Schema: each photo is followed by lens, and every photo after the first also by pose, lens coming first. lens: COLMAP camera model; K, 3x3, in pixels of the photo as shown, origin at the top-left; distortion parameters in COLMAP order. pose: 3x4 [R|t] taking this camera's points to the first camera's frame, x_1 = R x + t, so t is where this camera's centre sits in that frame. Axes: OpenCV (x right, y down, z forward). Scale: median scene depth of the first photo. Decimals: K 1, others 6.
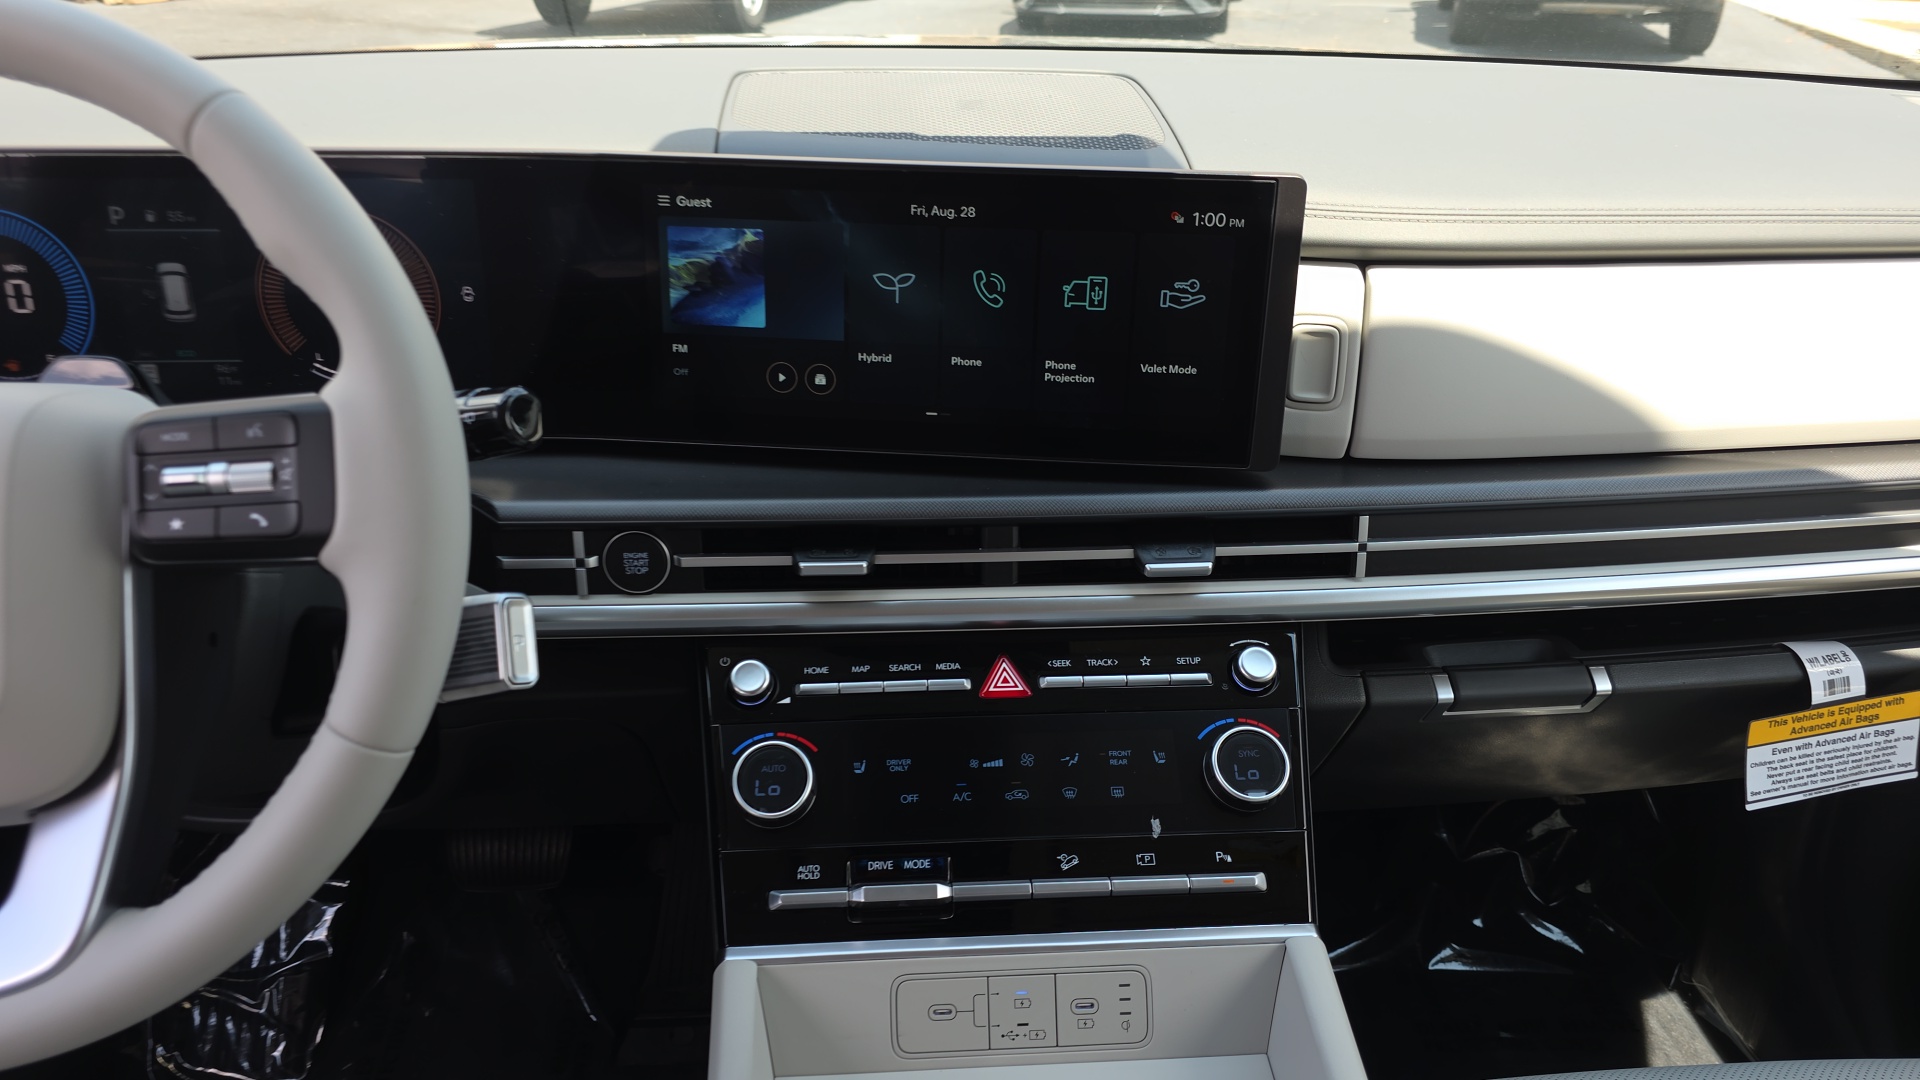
lens RADIAL K [[1313.4, 0, 951.7], [0, 1313.4, 550.7], [0, 0, 1]] dist [0.058303, -0.057896]
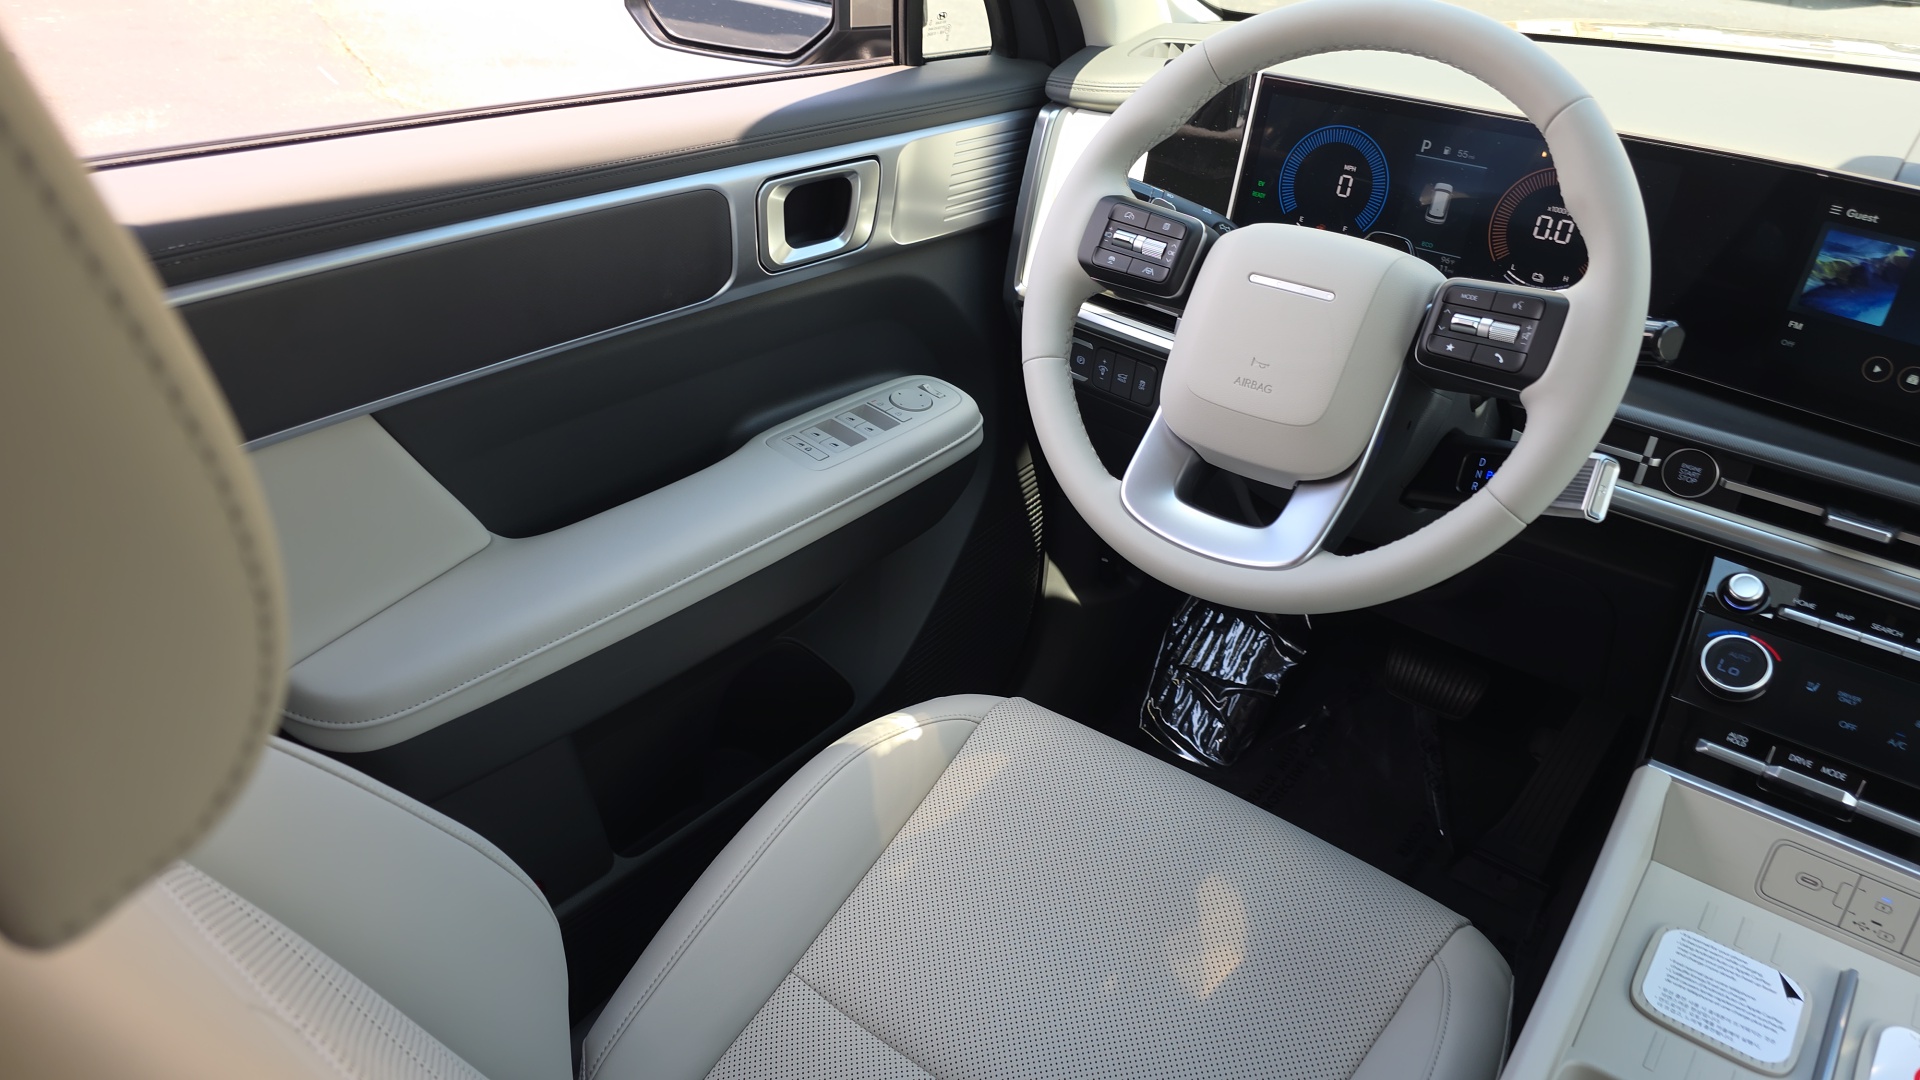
lens RADIAL K [[1313.4, 0, 956.4], [0, 1313.4, 555.2], [0, 0, 1]] dist [0.058303, -0.057896]
pose [[0.741609, 0.359362, -0.566458, -0.001831], [-0.328808, 0.930746, 0.159990, 0.113141], [0.584723, 0.067606, 0.808411, -0.490995]]
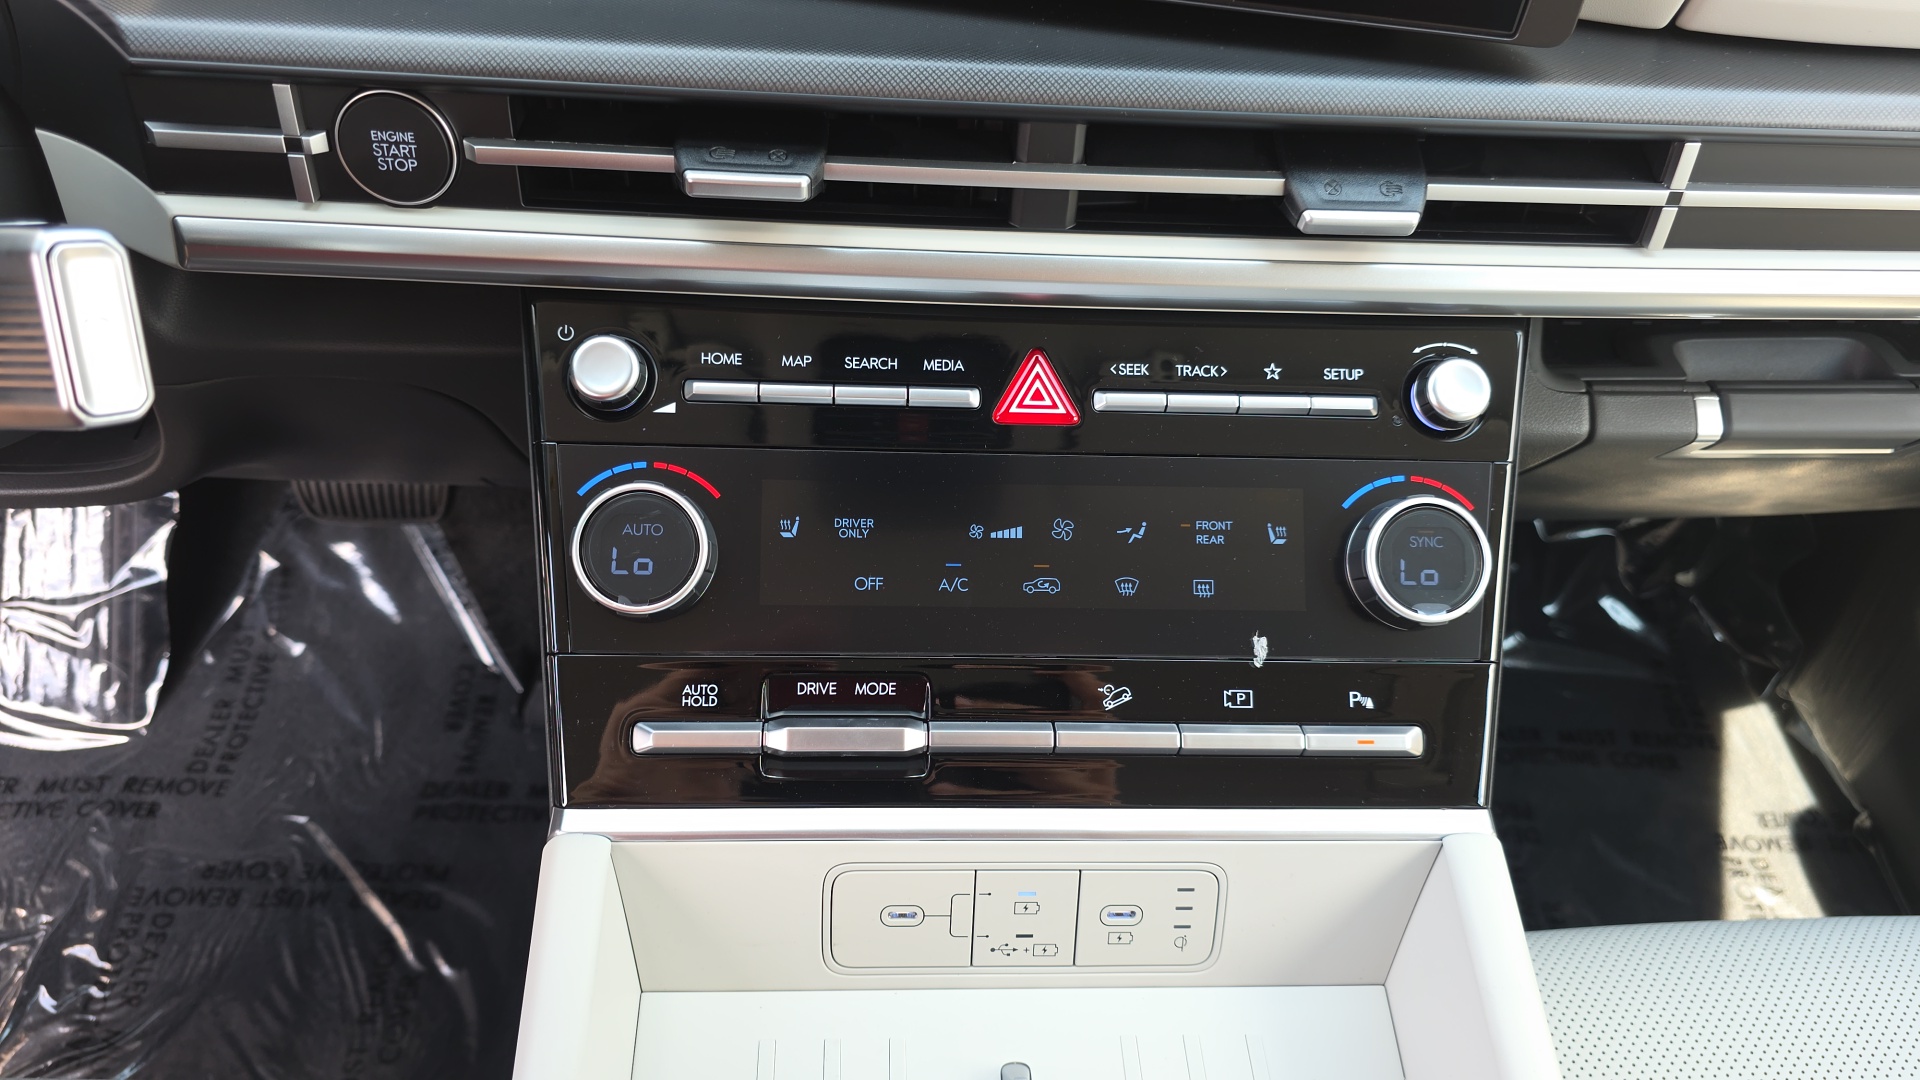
lens RADIAL K [[1313.4, 0, 947.6], [0, 1313.4, 547.5], [0, 0, 1]] dist [0.058303, -0.057896]
pose [[0.998032, 0.060602, 0.016084, -0.005823], [-0.062470, 0.939166, 0.337735, -0.036951], [0.005362, -0.338075, 0.941104, 0.417885]]
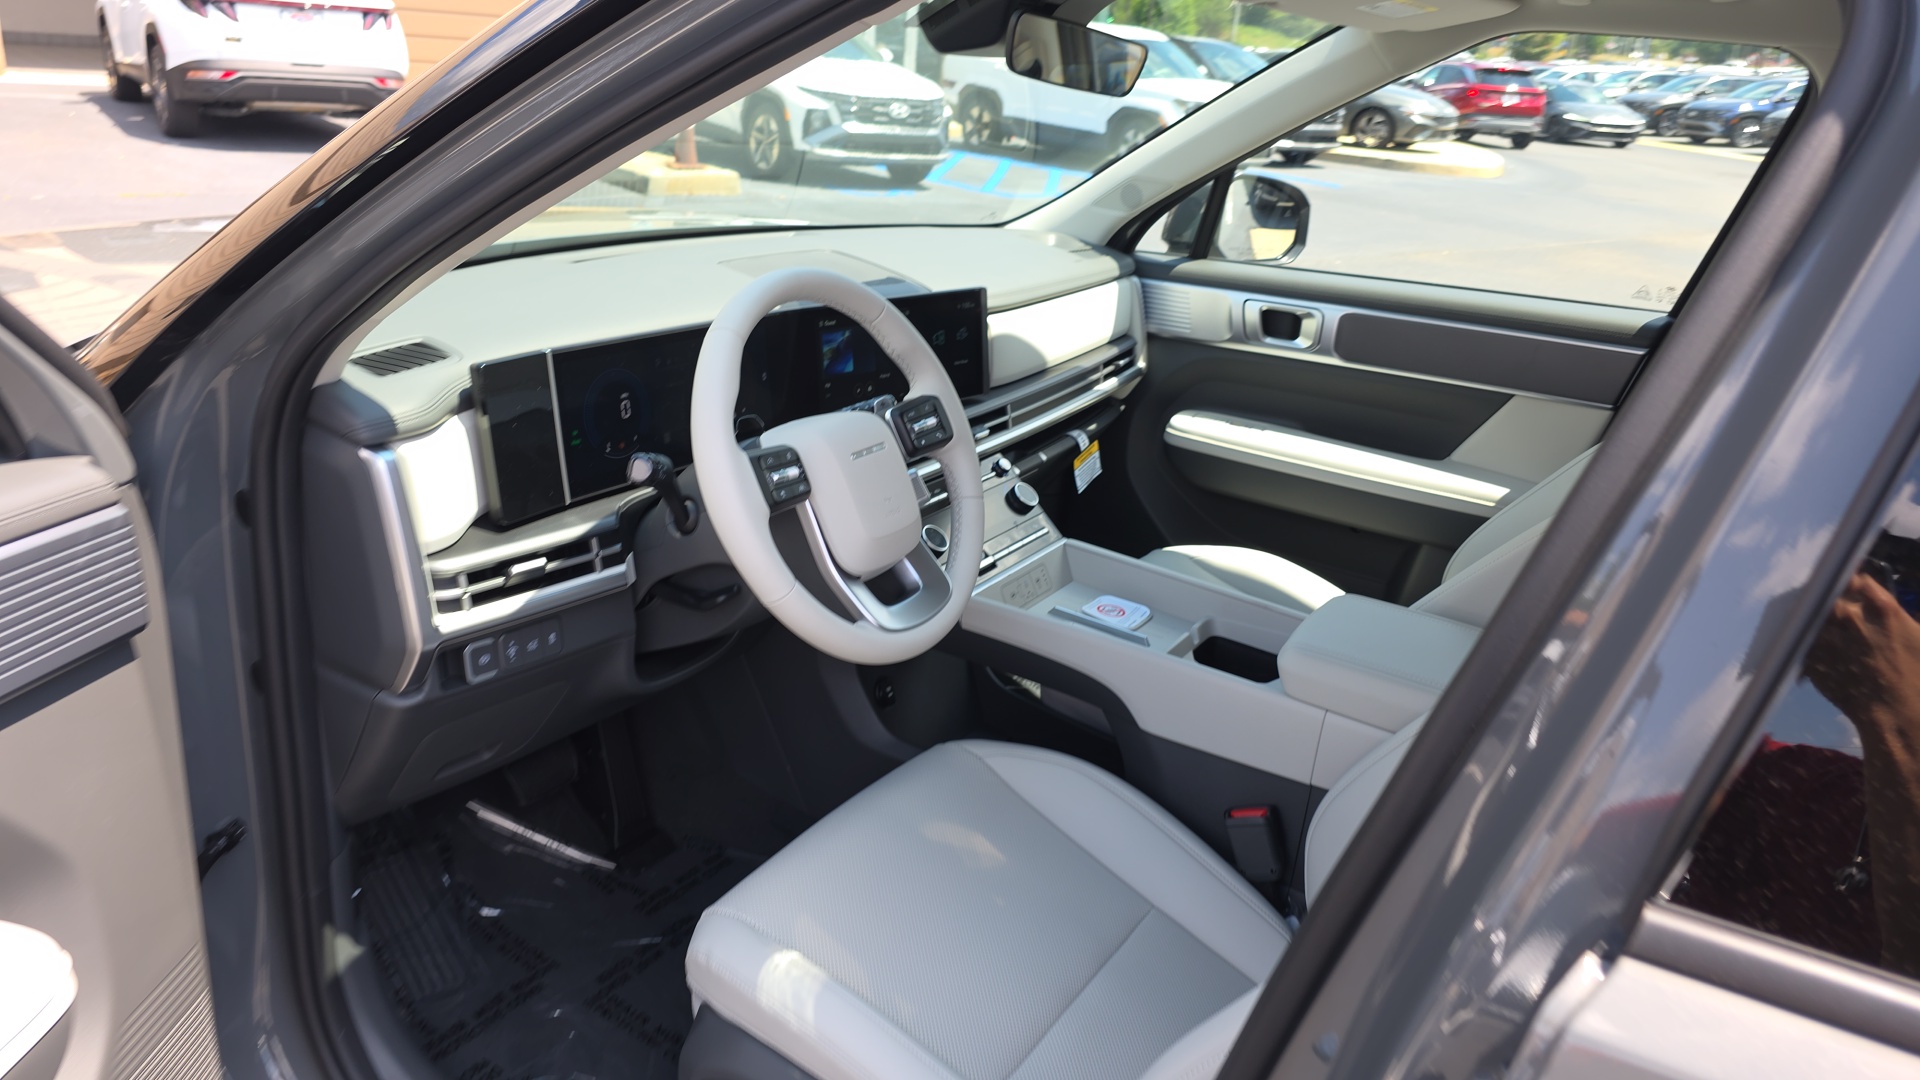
lens RADIAL K [[1313.4, 0, 894.7], [0, 1313.4, 539.5], [0, 0, 1]] dist [0.058303, -0.057896]
pose [[0.616123, -0.247281, 0.747826, -2.005965], [0.292737, 0.953321, 0.074050, -0.032417], [-0.731230, 0.173293, 0.659752, -0.589795]]
